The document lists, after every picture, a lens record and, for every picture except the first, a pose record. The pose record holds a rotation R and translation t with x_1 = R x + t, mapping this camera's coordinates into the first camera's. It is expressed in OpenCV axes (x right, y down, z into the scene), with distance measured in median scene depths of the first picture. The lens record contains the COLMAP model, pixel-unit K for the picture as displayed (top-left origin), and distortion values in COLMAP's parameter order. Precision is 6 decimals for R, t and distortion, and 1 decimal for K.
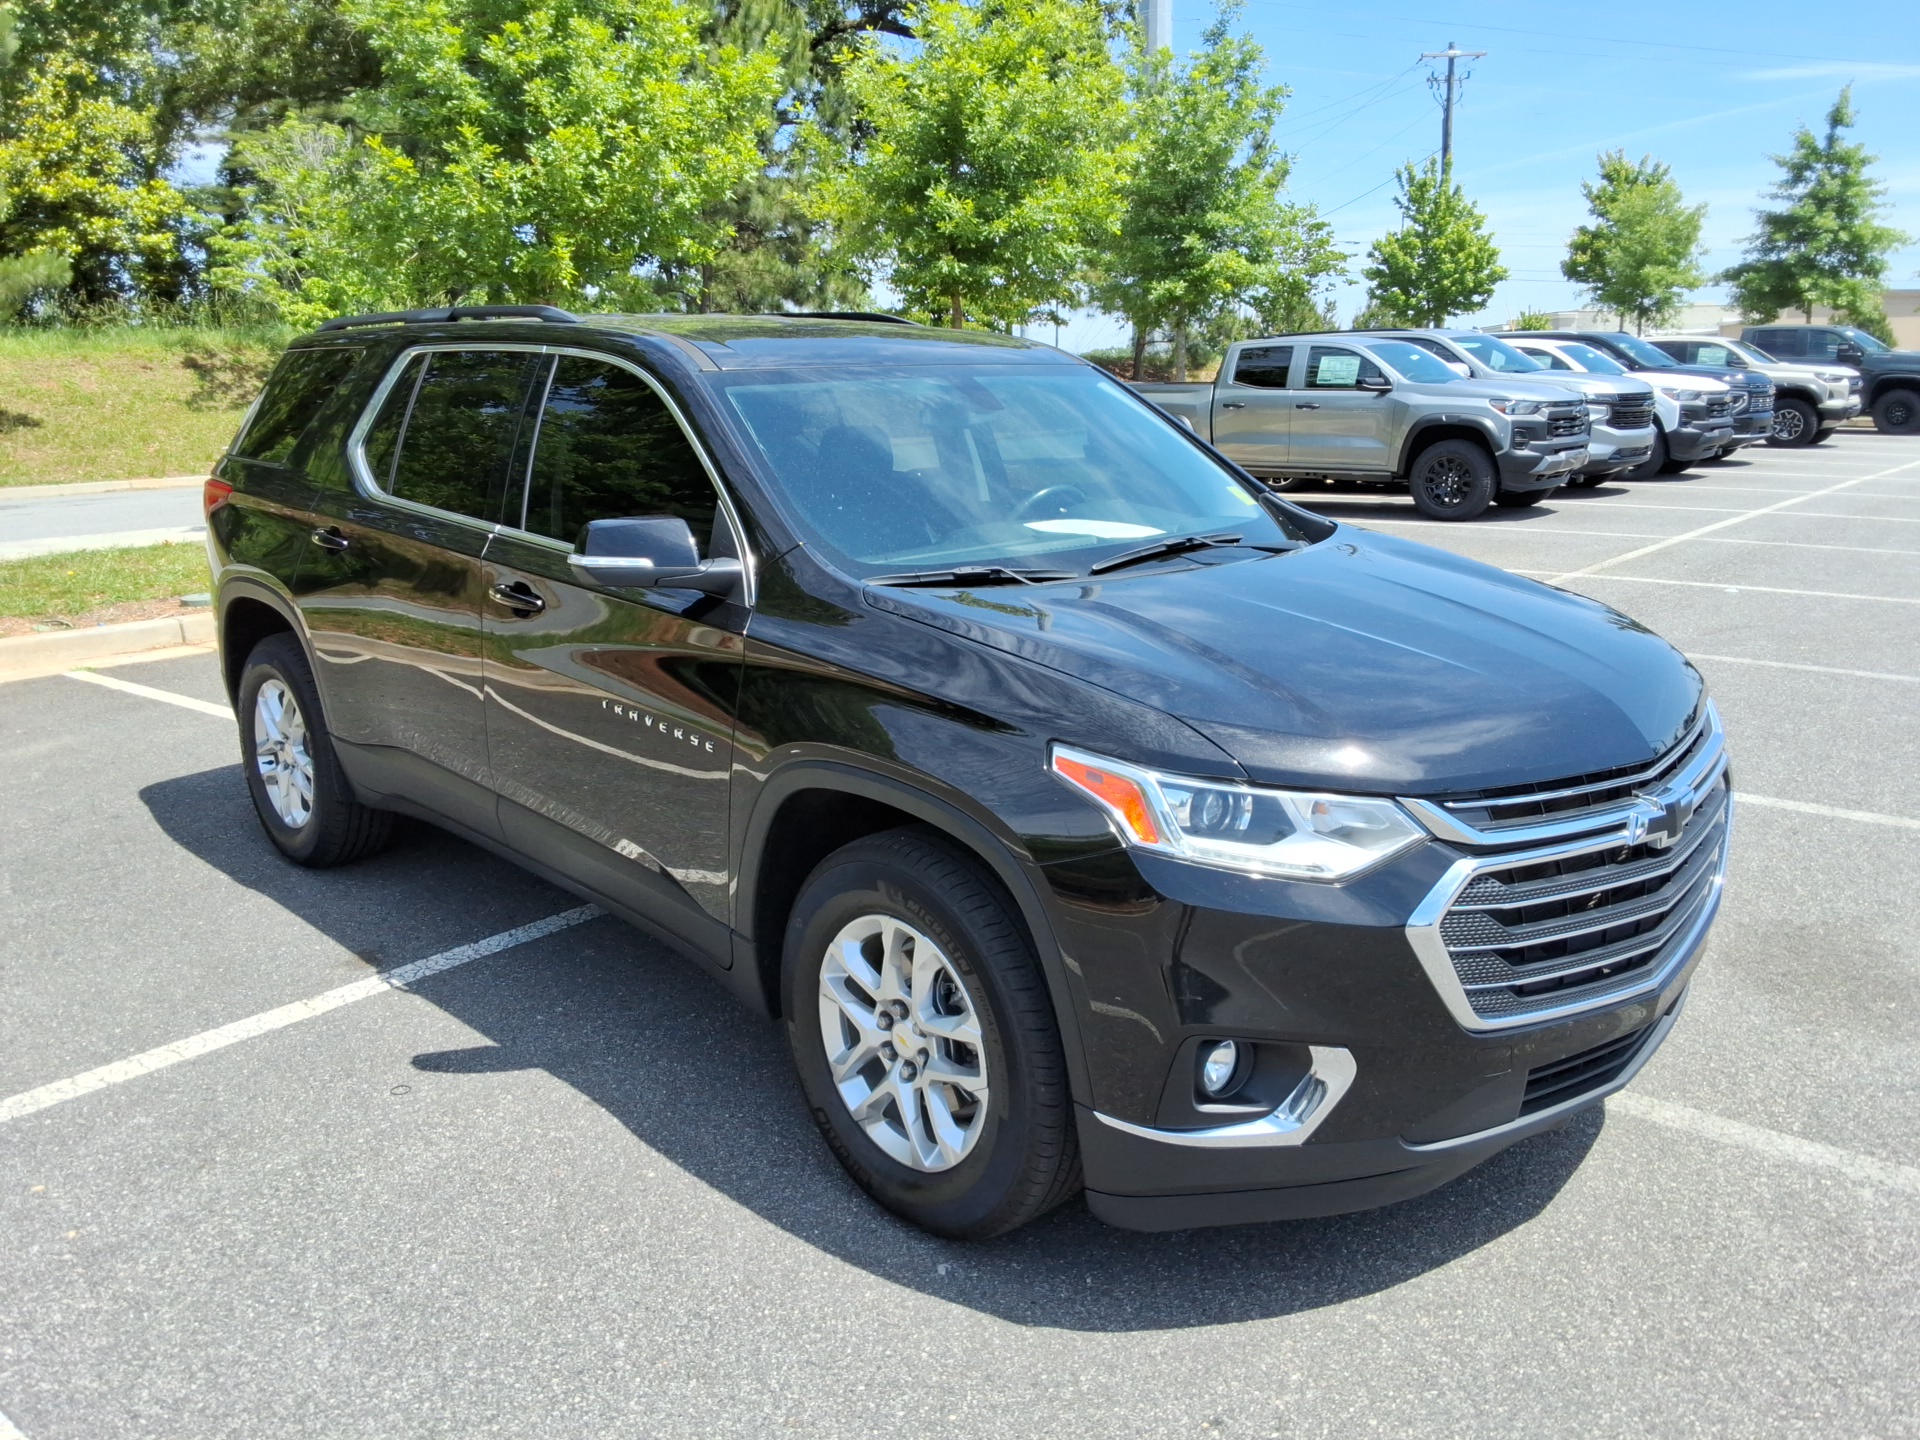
lens RADIAL K [[1533.1, 0, 973.0], [0, 1533.1, 711.1], [0, 0, 1]] dist [0.105170, -0.169172]
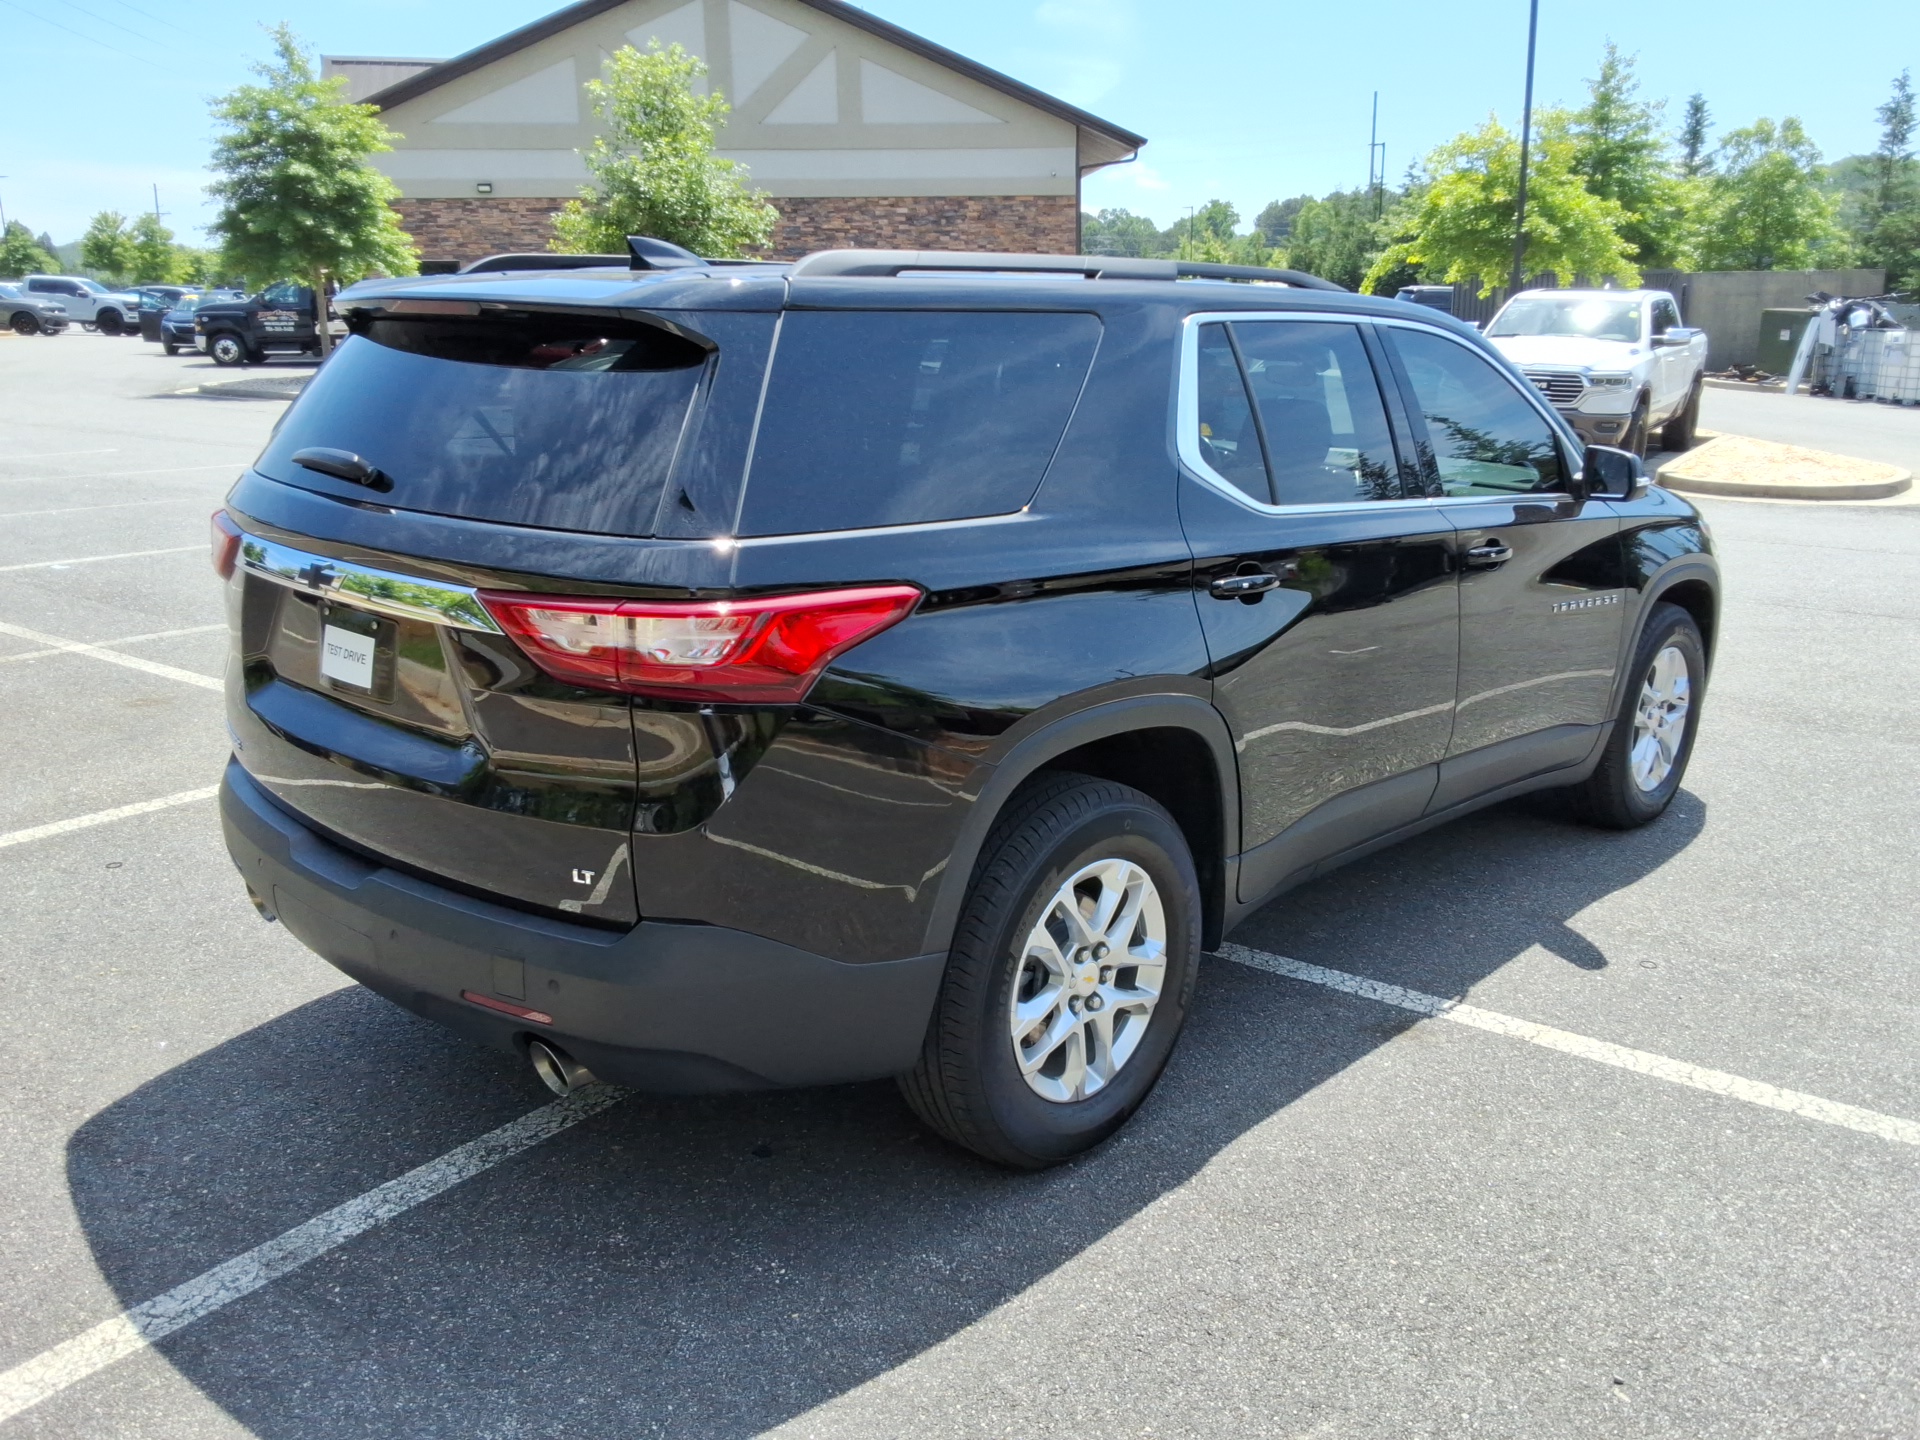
lens RADIAL K [[1533.1, 0, 973.0], [0, 1533.1, 711.1], [0, 0, 1]] dist [0.105170, -0.169172]
pose [[-0.064243, -0.234911, 0.969892, -0.143323], [0.207495, 0.947514, 0.243235, -0.032637], [-0.976124, 0.216874, -0.012128, 0.147930]]
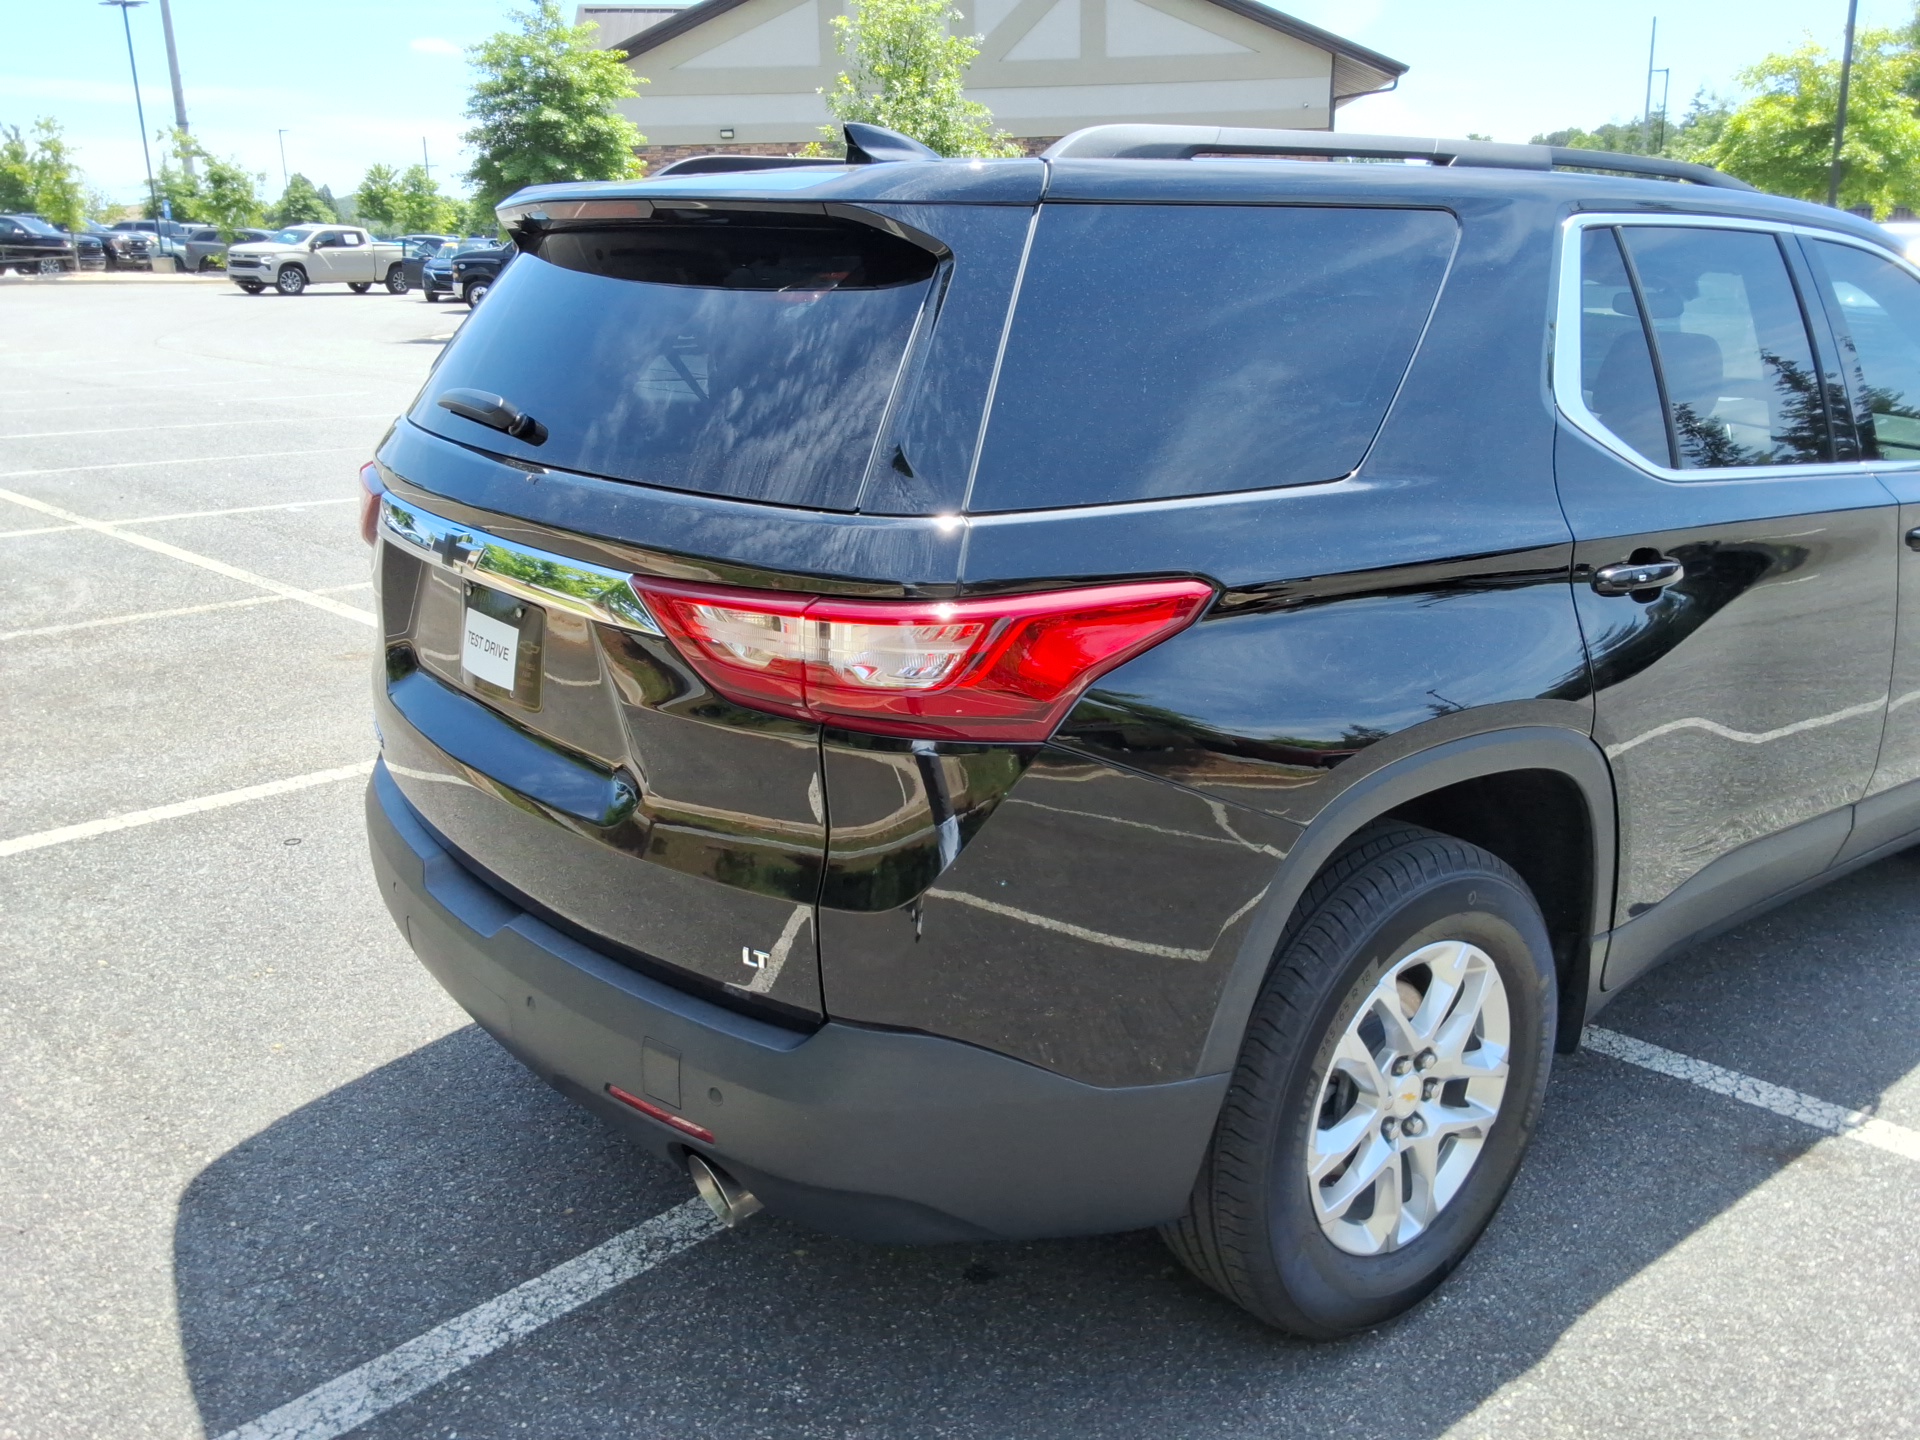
lens RADIAL K [[1541.7, 0, 981.0], [0, 1541.7, 700.5], [0, 0, 1]] dist [0.104722, -0.159952]
pose [[0.076217, -0.258639, 0.962963, -0.124448], [0.210176, 0.948240, 0.238049, -0.031597], [-0.974688, 0.184249, 0.126632, 0.150032]]
